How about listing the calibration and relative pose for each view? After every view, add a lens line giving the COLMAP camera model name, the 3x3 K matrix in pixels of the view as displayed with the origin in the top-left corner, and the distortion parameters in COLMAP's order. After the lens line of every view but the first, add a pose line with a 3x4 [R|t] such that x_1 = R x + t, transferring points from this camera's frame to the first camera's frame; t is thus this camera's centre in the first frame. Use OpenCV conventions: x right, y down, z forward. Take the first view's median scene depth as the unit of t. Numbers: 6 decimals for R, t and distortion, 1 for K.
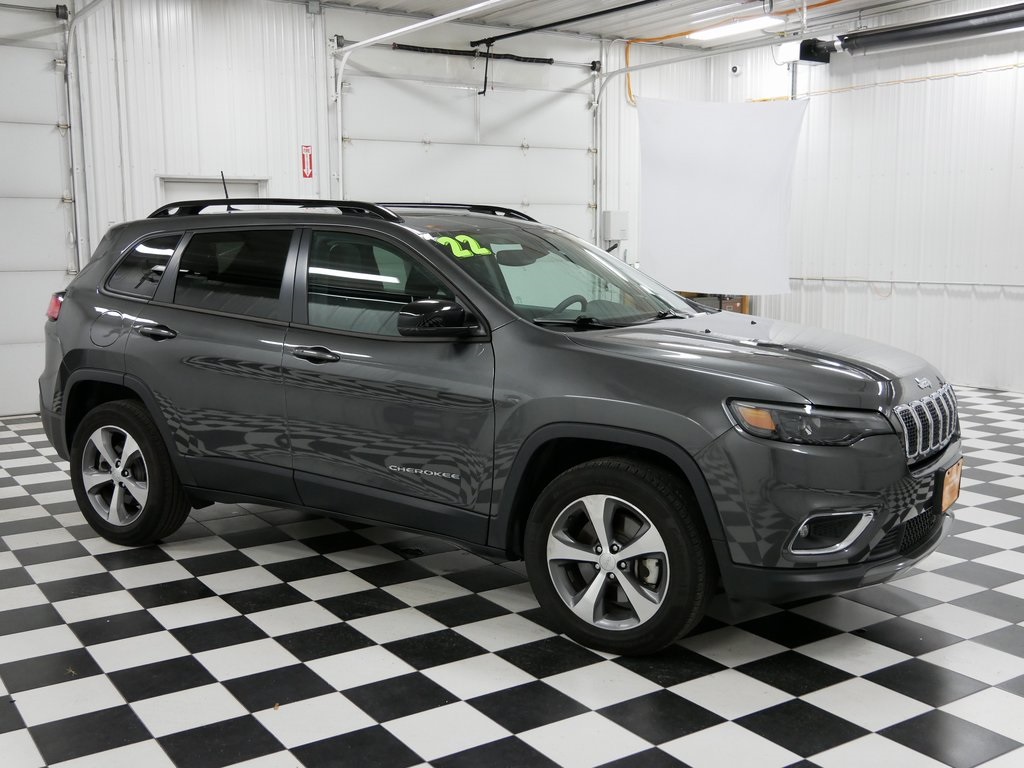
lens RADIAL K [[1085.2, 0, 528.4], [0, 1085.2, 412.3], [0, 0, 1]] dist [-0.005720, 0.030161]
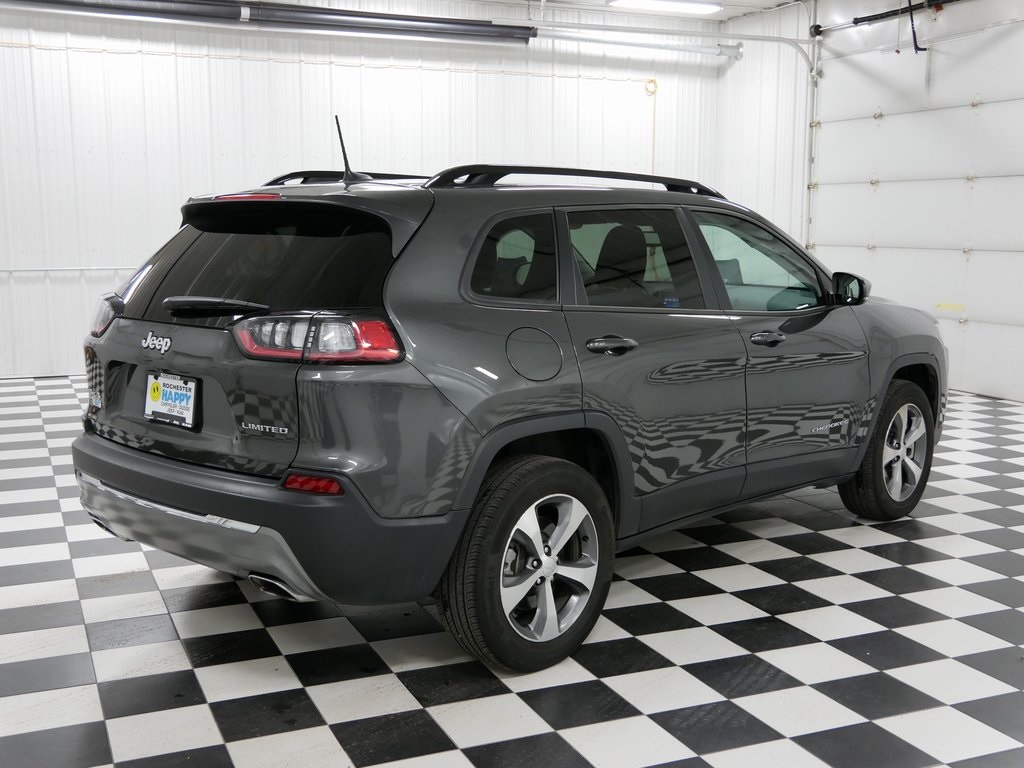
lens RADIAL K [[1176.1, 0, 512.0], [0, 1176.1, 384.0], [0, 0, 1]] dist [-0.009734, 0.072218]
pose [[0.182615, -0.132873, 0.974165, -1.099587], [0.155620, 0.982242, 0.104803, -0.136703], [-0.970791, 0.132461, 0.200050, 0.871316]]
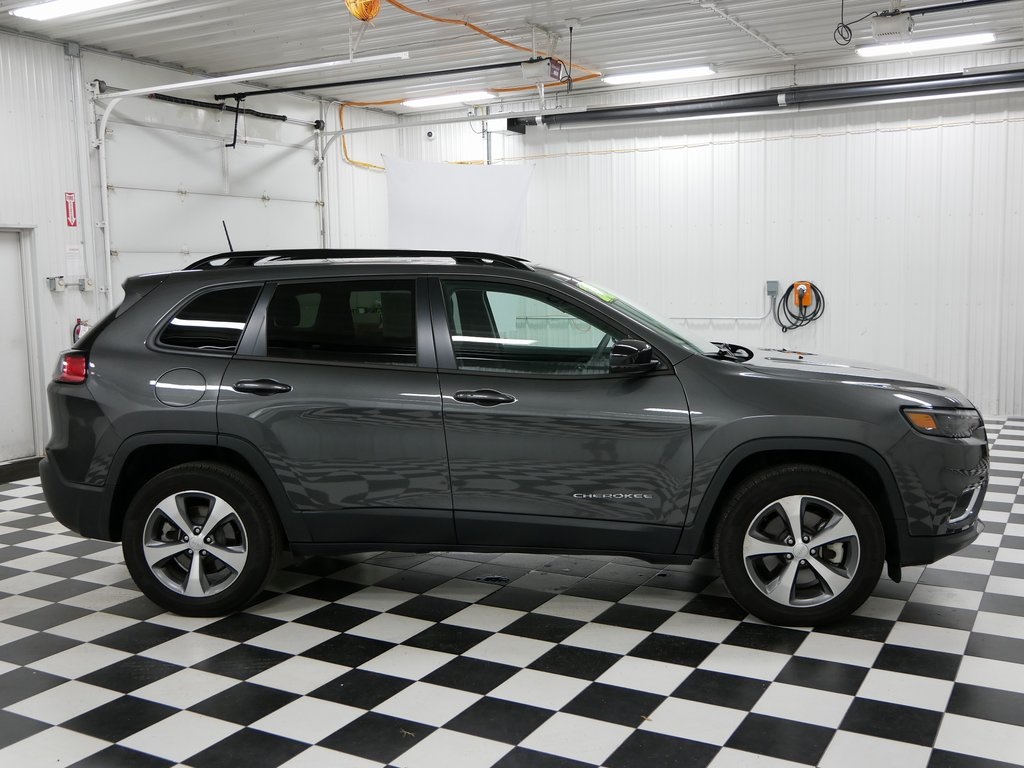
lens RADIAL K [[1028.3, 0, 512.0], [0, 1028.3, 384.0], [0, 0, 1]] dist [0.006932, 0.008011]
pose [[0.893653, -0.056501, 0.445187, -0.530739], [0.083721, 0.995616, -0.041701, -0.019327], [-0.440879, 0.074538, 0.894466, 0.076089]]
